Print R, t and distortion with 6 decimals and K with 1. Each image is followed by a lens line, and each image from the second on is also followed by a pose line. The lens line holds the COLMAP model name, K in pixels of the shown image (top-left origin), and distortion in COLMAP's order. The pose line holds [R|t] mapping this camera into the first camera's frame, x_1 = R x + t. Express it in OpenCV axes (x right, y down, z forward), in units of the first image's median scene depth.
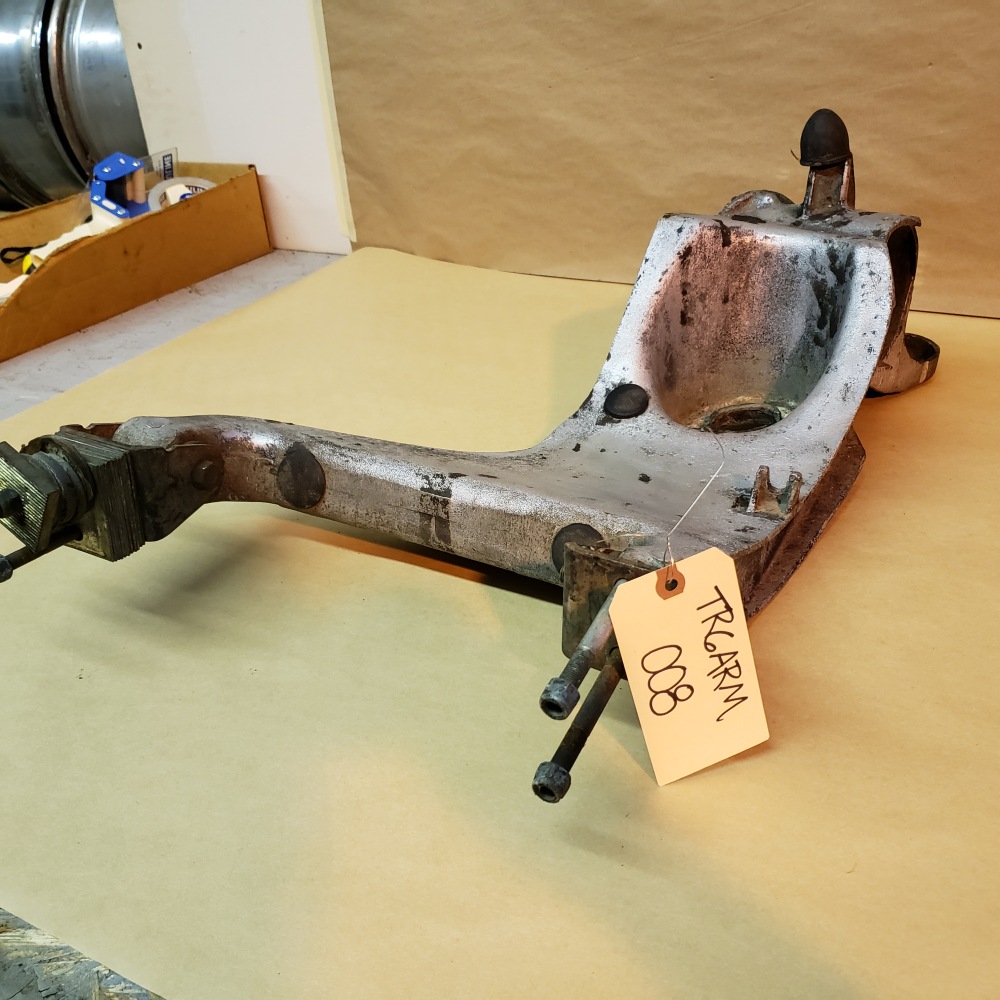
lens RADIAL K [[1064.6, 0, 500.0], [0, 1064.6, 500.0], [0, 0, 1]] dist [-0.006401, 0.057557]
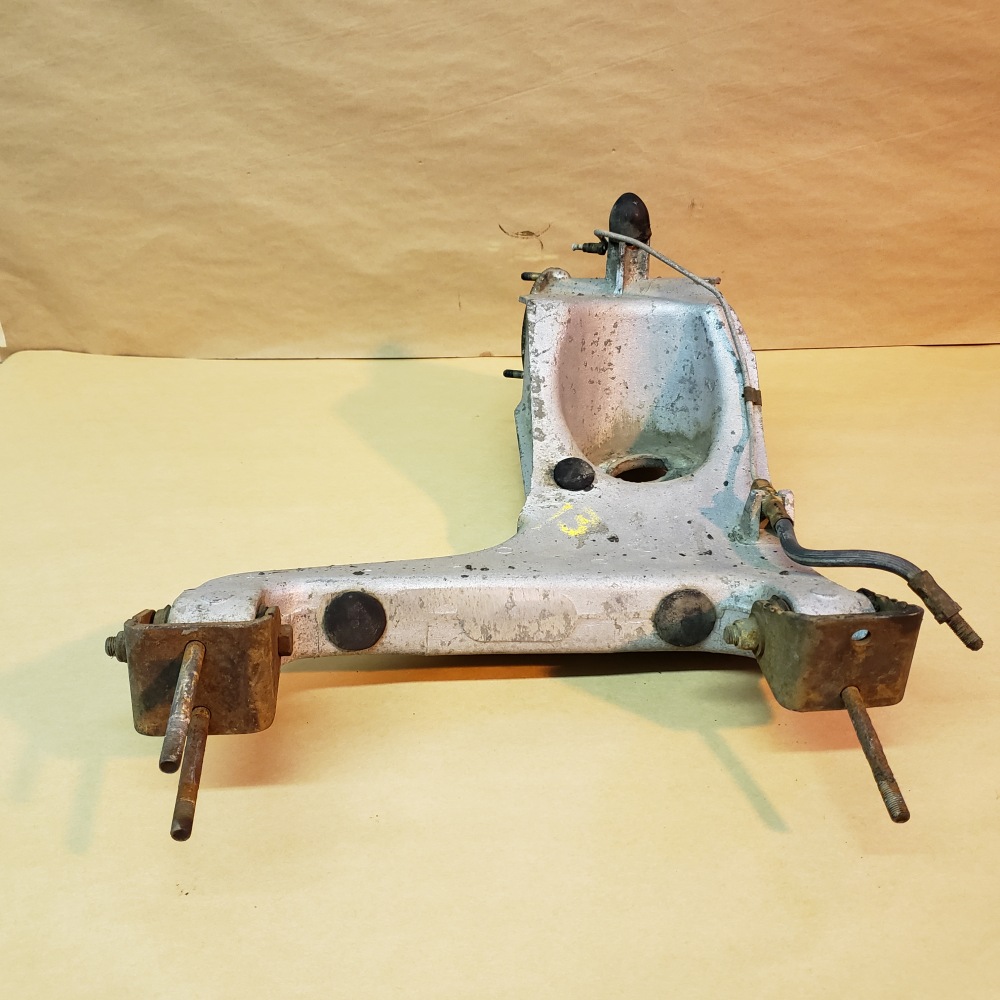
lens RADIAL K [[1042.8, 0, 498.4], [0, 1042.8, 488.4], [0, 0, 1]] dist [0.009082, 0.009492]
pose [[0.853402, -0.183043, 0.488058, -0.292632], [0.202982, 0.979105, 0.012279, -0.069870], [-0.480108, 0.088588, 0.872725, 0.074226]]
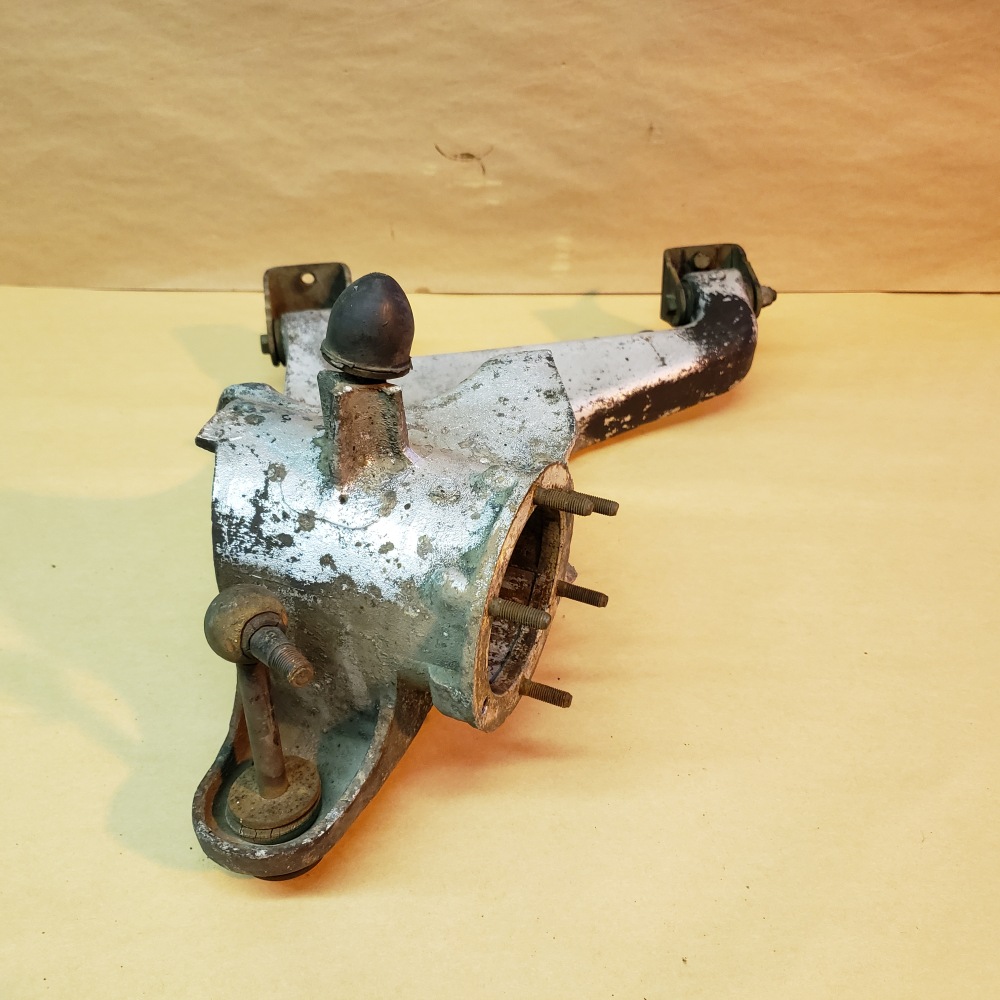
lens RADIAL K [[1074.2, 0, 500.0], [0, 1074.2, 500.0], [0, 0, 1]] dist [-0.046016, 0.107743]
pose [[0.847725, -0.205775, 0.488895, -0.219342], [0.181047, 0.978584, 0.097955, -0.087550], [-0.498582, 0.005474, 0.866825, 0.104097]]
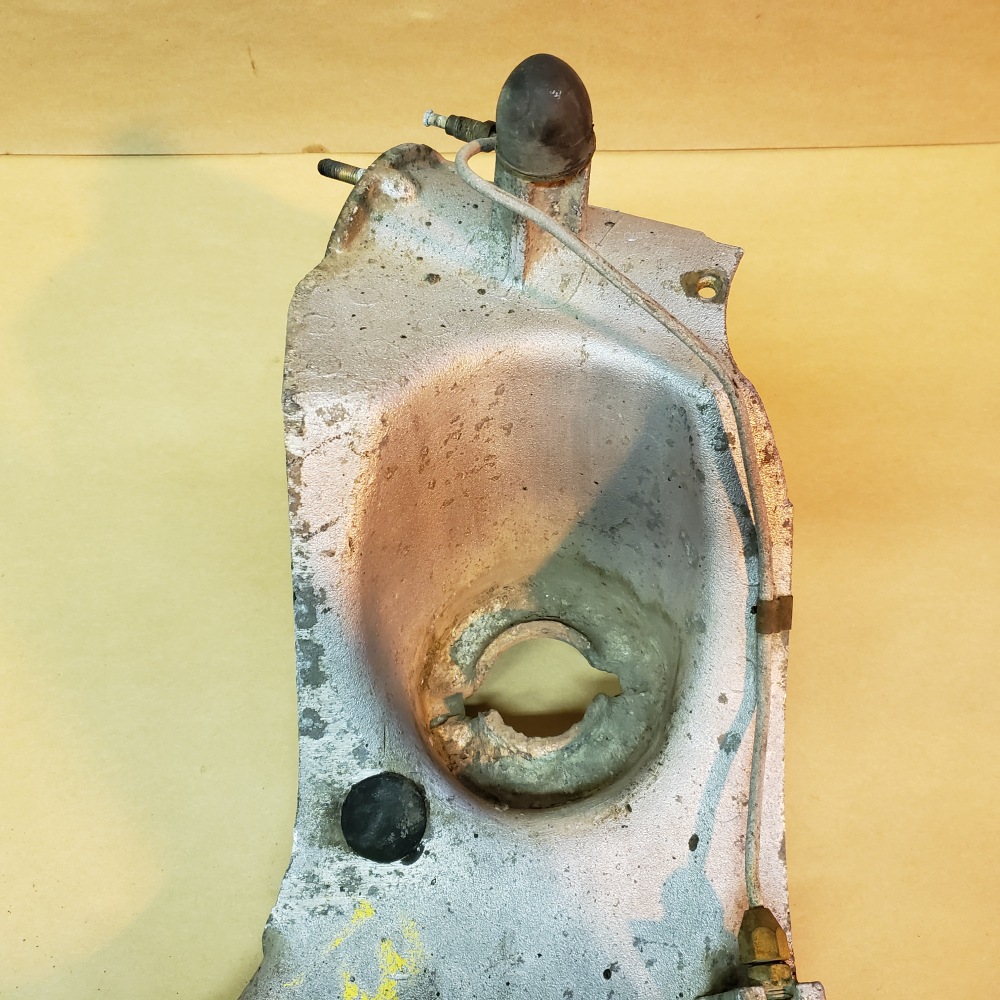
lens RADIAL K [[1062.8, 0, 500.0], [0, 1062.8, 500.0], [0, 0, 1]] dist [0.114859, -0.296158]
pose [[0.846088, -0.396176, 0.356623, 0.045778], [0.186879, 0.847032, 0.497607, -0.315721], [-0.499211, -0.354374, 0.790700, 0.405634]]
